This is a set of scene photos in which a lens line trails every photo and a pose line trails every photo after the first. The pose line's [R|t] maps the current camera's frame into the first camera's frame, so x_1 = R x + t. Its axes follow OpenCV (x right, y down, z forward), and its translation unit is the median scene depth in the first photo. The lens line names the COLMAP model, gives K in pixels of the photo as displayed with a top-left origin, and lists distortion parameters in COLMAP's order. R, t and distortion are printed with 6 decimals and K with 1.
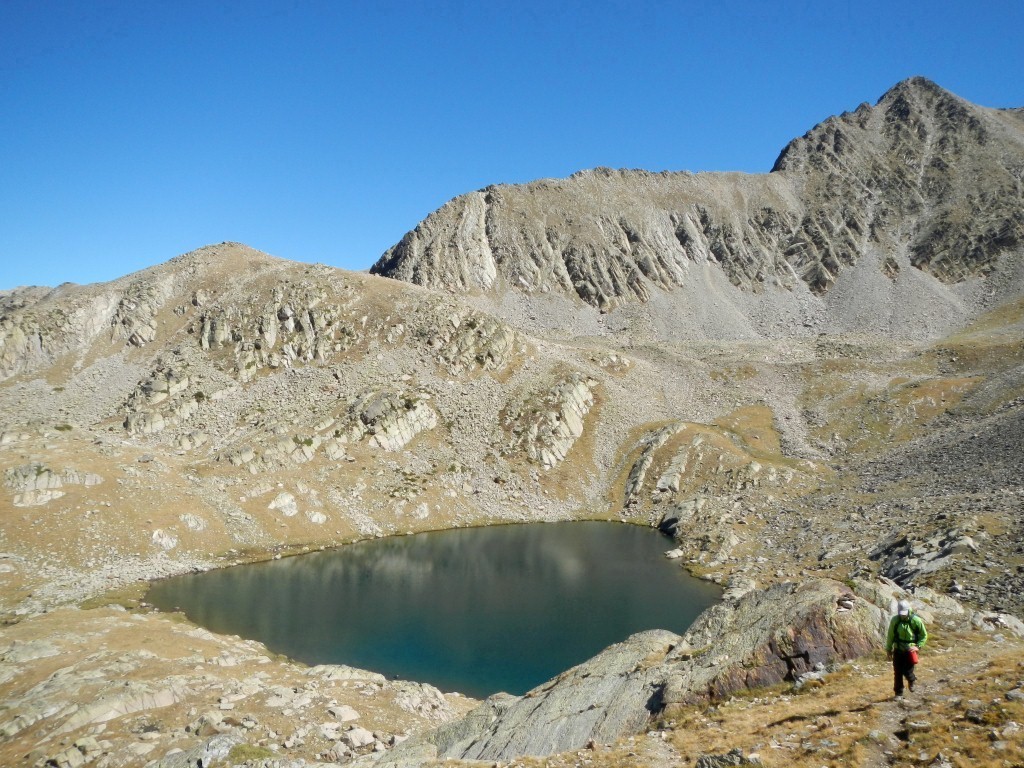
lens RADIAL K [[820.5, 0, 512.0], [0, 820.5, 384.0], [0, 0, 1]] dist [-0.007934, -0.003750]
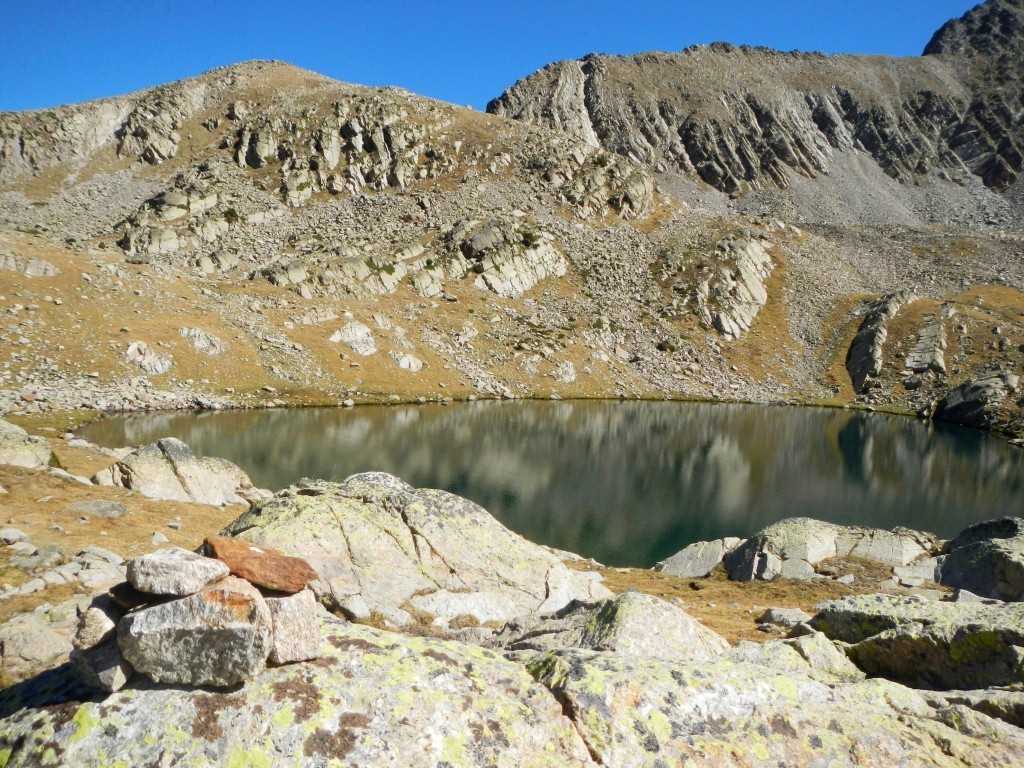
lens RADIAL K [[820.5, 0, 512.0], [0, 820.5, 384.0], [0, 0, 1]] dist [-0.007934, -0.003750]
pose [[0.997745, 0.044820, -0.049967, -0.088678], [-0.042316, 0.997847, 0.050100, 0.099804], [0.052105, -0.047873, 0.997493, 0.270821]]
